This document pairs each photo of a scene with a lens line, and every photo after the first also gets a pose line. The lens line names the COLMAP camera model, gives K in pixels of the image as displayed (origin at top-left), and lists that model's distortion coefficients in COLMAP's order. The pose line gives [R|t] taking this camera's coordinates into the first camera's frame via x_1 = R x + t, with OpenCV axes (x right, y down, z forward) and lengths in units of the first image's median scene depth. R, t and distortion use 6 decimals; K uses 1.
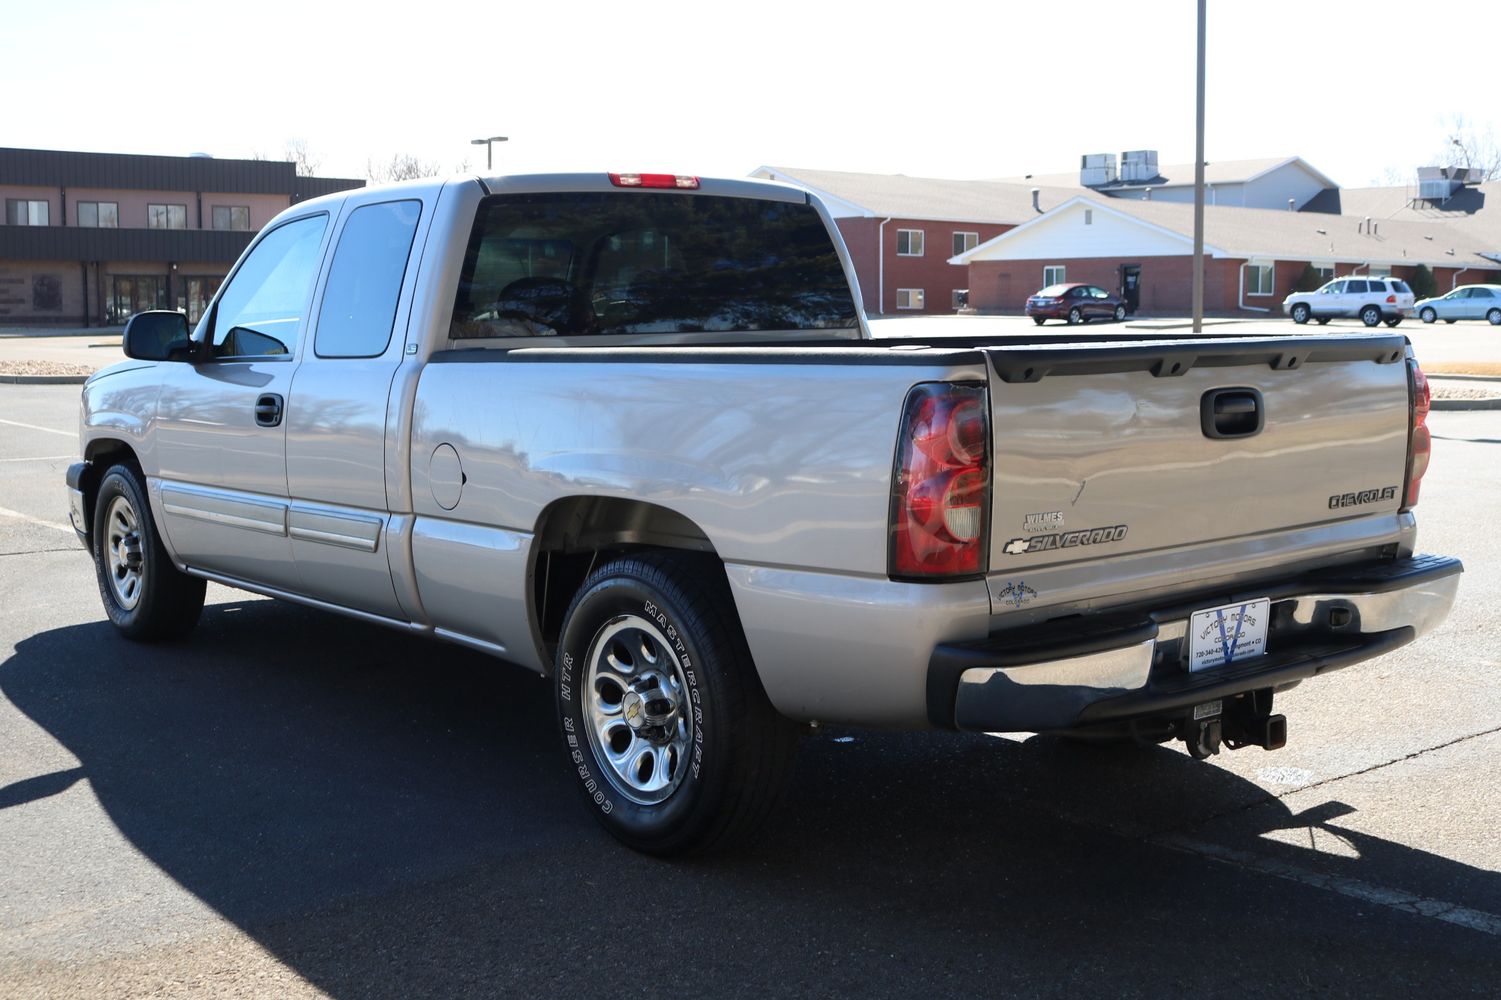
lens RADIAL K [[1725.0, 0, 750.5], [0, 1725.0, 500.0], [0, 0, 1]] dist [-0.002924, -0.001435]
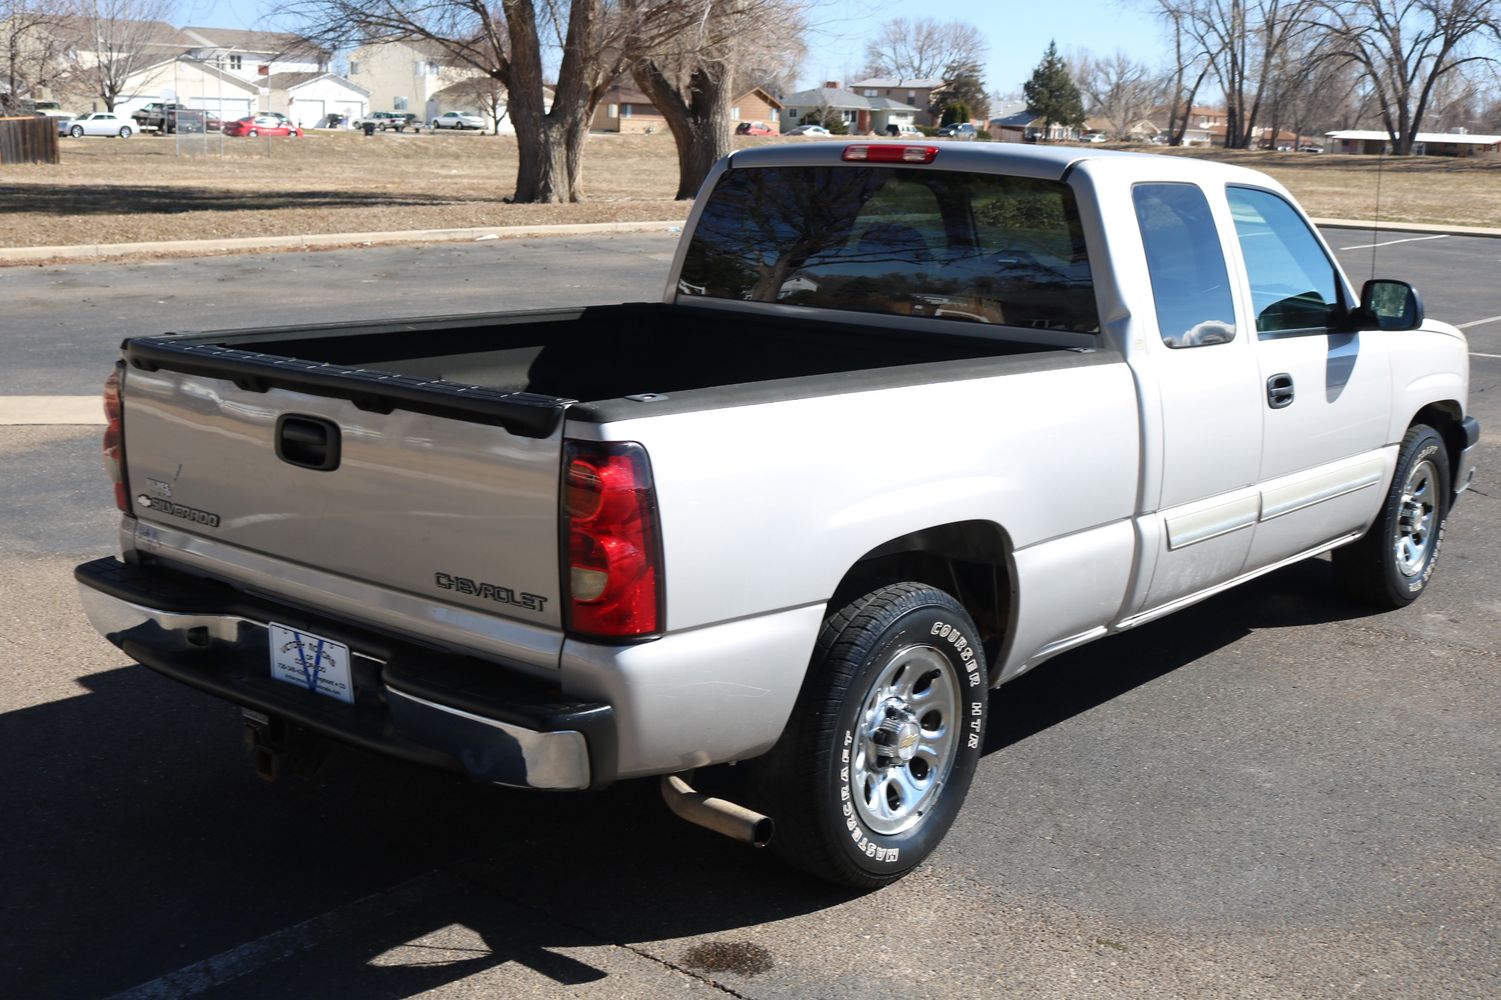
lens RADIAL K [[1725.0, 0, 750.5], [0, 1725.0, 500.0], [0, 0, 1]] dist [-0.002924, -0.001435]
pose [[0.186095, 0.208316, -0.960194, 1.245446], [-0.132415, 0.973667, 0.185576, -0.228227], [0.973568, 0.092609, 0.208779, 1.021542]]
